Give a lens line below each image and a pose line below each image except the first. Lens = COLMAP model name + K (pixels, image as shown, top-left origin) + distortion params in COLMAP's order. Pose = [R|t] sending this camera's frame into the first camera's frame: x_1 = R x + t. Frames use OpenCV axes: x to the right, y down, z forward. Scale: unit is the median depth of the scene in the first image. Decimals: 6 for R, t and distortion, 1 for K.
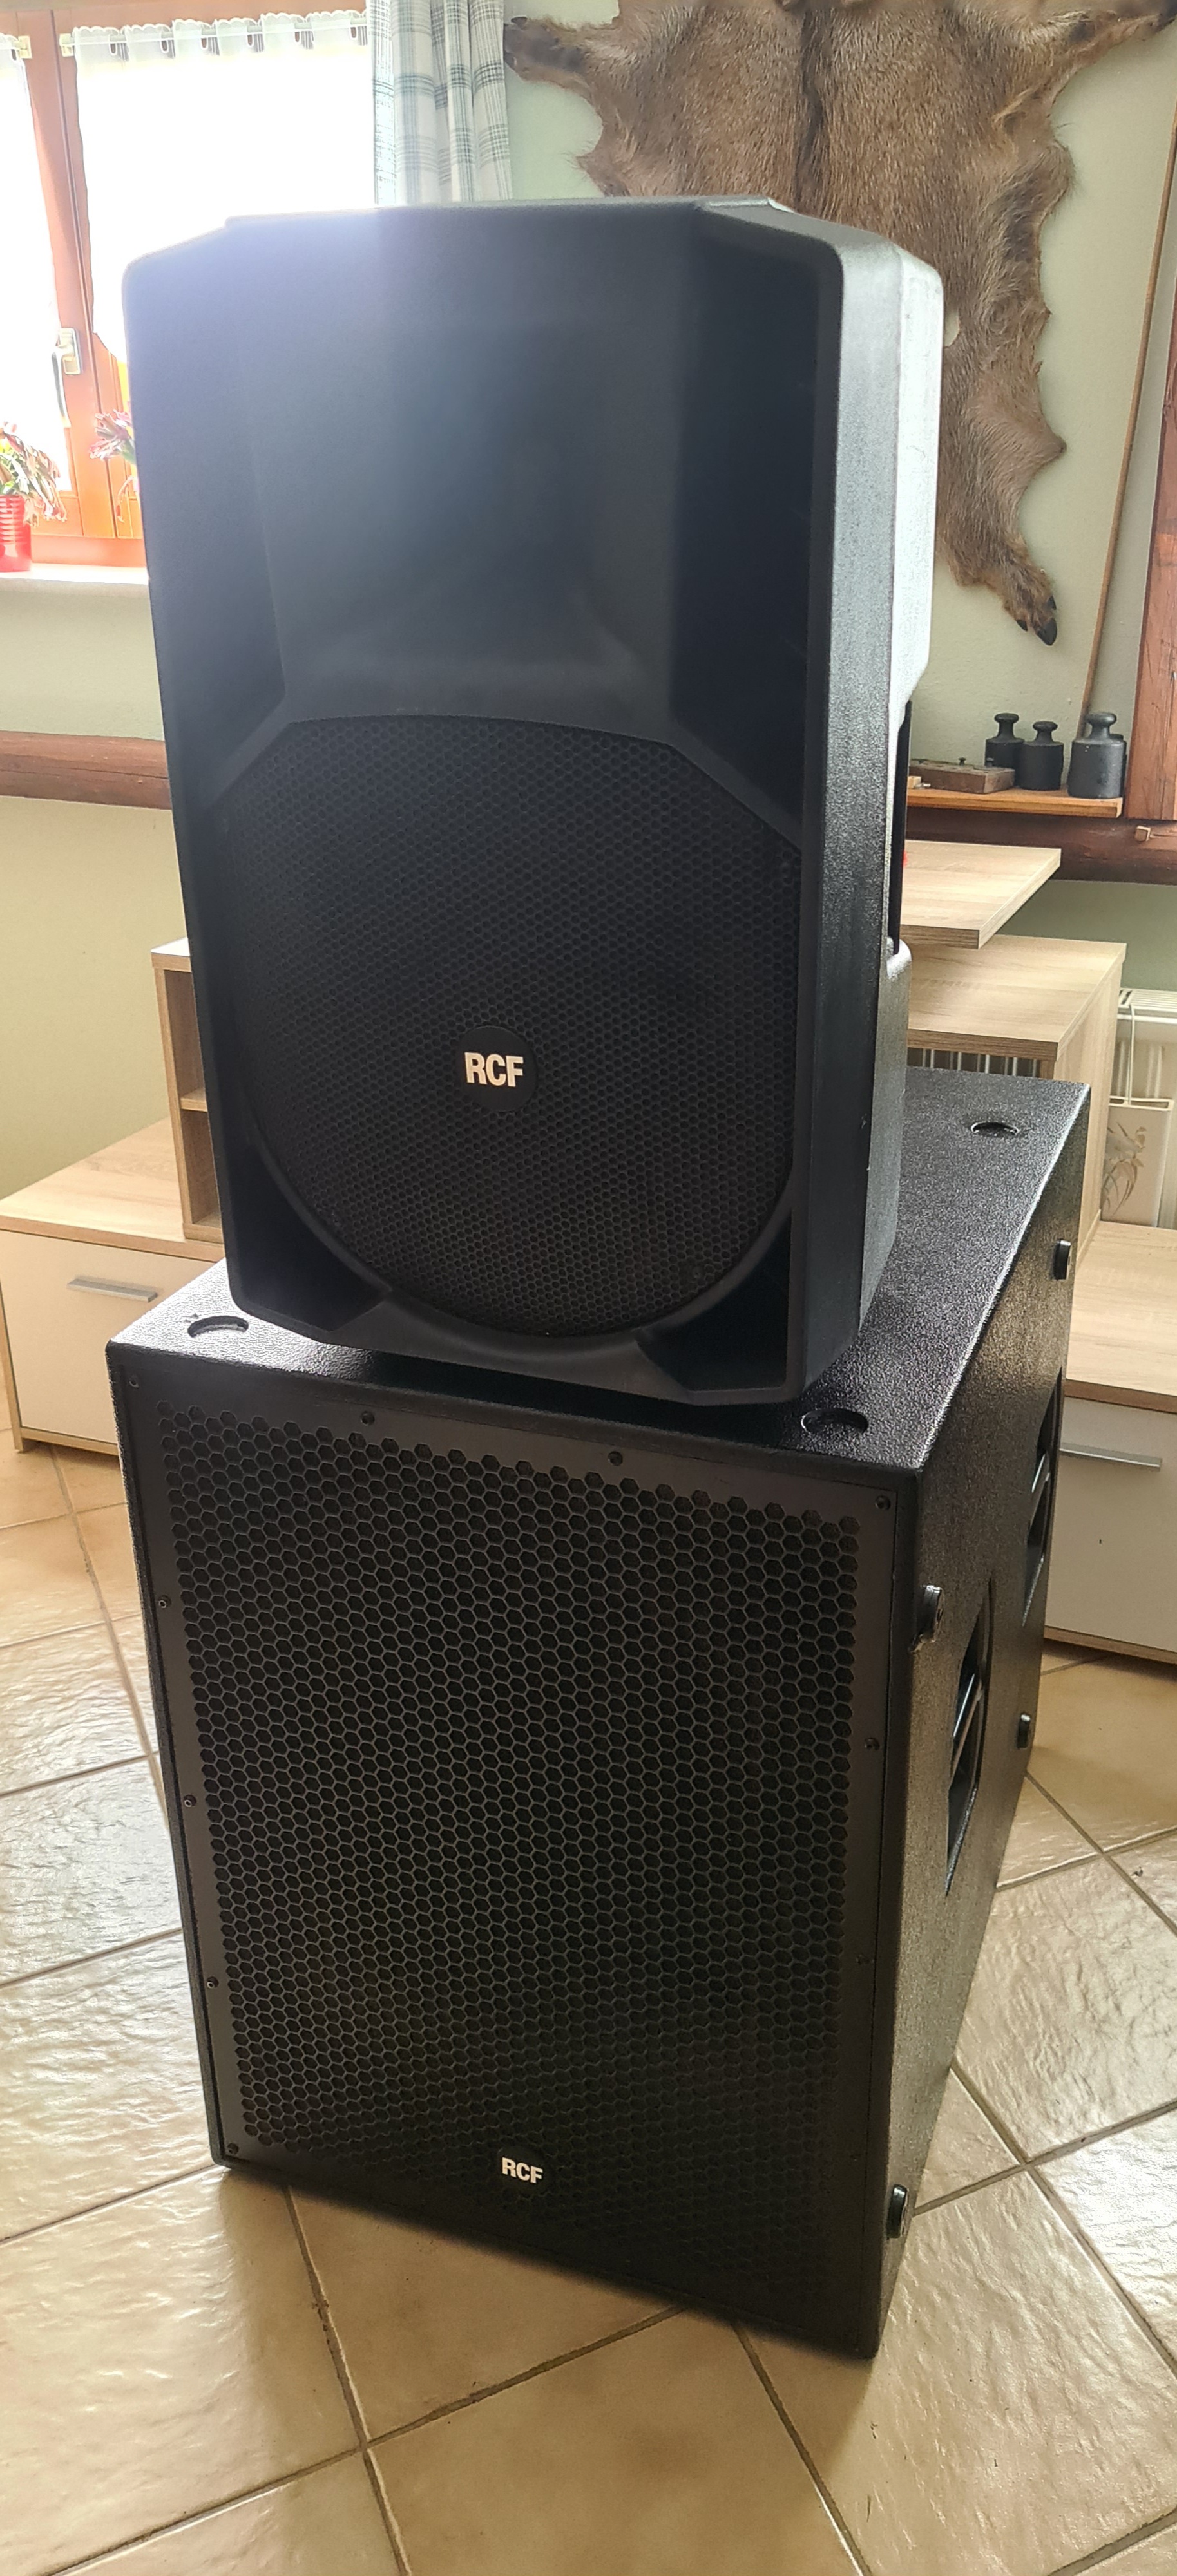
lens RADIAL K [[1995.7, 0, 588.5], [0, 1995.7, 1288.0], [0, 0, 1]] dist [0.103906, -0.061055]
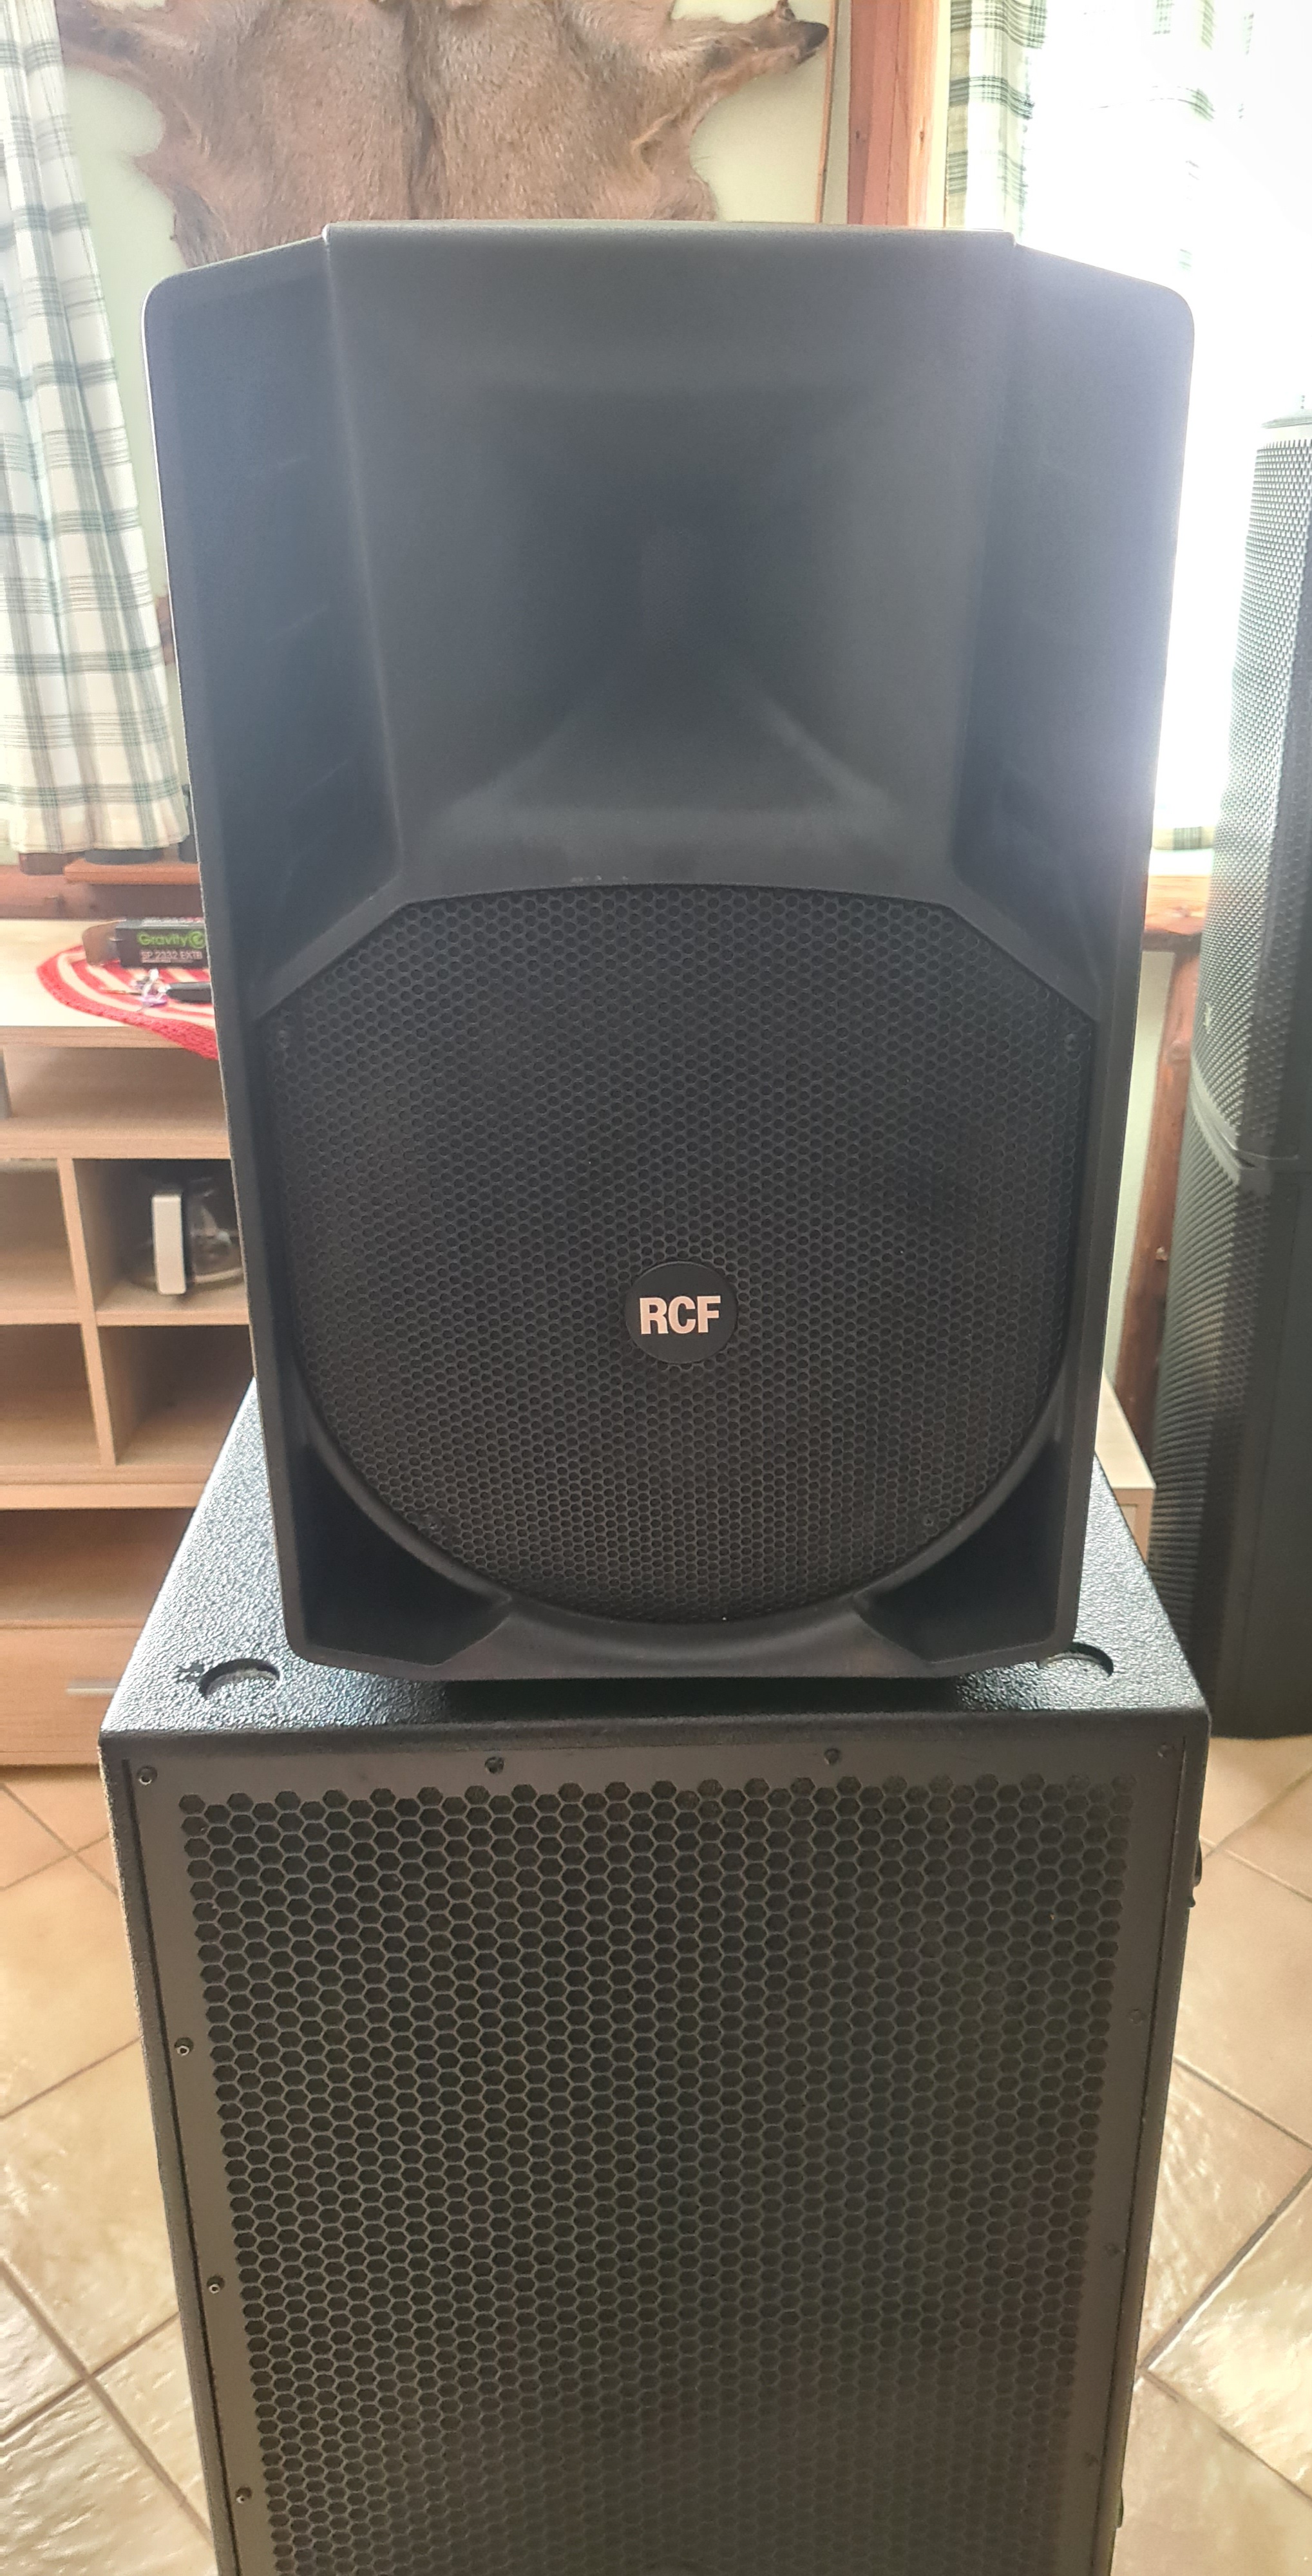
lens RADIAL K [[2005.1, 0, 656.0], [0, 2005.1, 1288.0], [0, 0, 1]] dist [0.083244, -0.039765]
pose [[0.927972, -0.142726, 0.344234, -0.278986], [0.145356, 0.989210, 0.018300, -0.116245], [-0.343132, 0.033054, 0.938706, 0.226470]]
